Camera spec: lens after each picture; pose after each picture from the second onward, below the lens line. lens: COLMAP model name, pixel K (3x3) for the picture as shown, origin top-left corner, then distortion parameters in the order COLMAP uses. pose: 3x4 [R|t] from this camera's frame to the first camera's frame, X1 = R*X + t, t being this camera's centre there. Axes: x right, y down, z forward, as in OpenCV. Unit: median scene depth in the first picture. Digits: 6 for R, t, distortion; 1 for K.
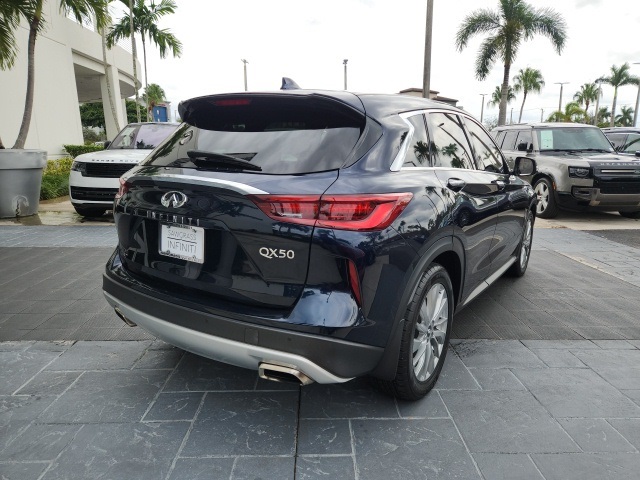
lens RADIAL K [[428.7, 0, 325.8], [0, 428.7, 239.2], [0, 0, 1]] dist [0.063807, -0.053231]
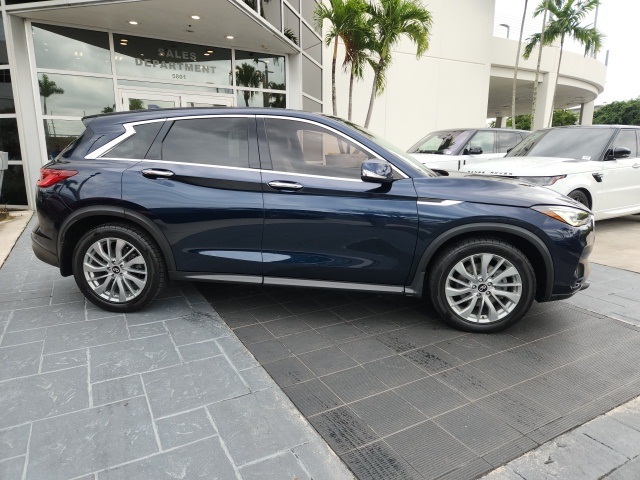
lens RADIAL K [[428.7, 0, 325.8], [0, 428.7, 239.2], [0, 0, 1]] dist [0.063807, -0.053231]
pose [[0.480777, 0.194957, -0.854895, 1.629455], [-0.208575, 0.972412, 0.104458, -0.159124], [0.851675, 0.128088, 0.508177, 0.777026]]
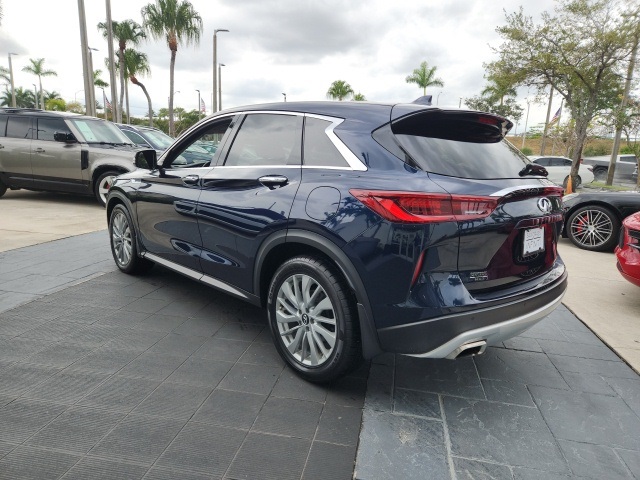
lens RADIAL K [[428.3, 0, 323.5], [0, 428.3, 242.1], [0, 0, 1]] dist [0.066193, -0.055500]
pose [[0.213761, -0.194759, 0.957275, -1.267337], [0.158097, 0.973904, 0.162838, -0.217266], [-0.964008, 0.116534, 0.238974, 1.005070]]
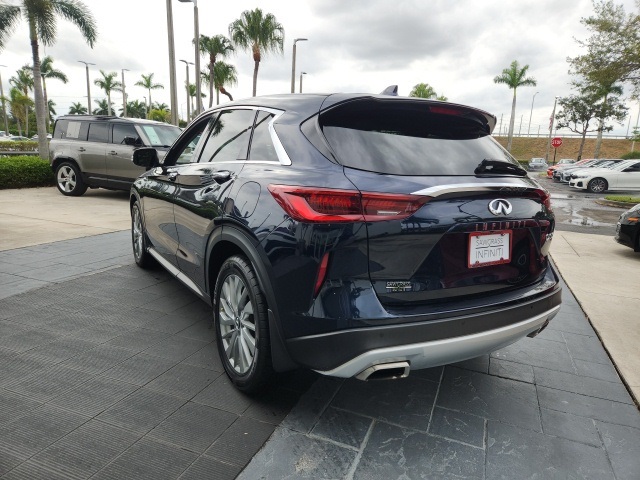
lens RADIAL K [[428.3, 0, 324.2], [0, 428.3, 233.7], [0, 0, 1]] dist [0.061443, -0.051216]
pose [[0.398545, -0.156151, 0.903758, -1.105269], [0.147080, 0.983528, 0.105074, -0.151412], [-0.905279, 0.091048, 0.414946, 0.732614]]
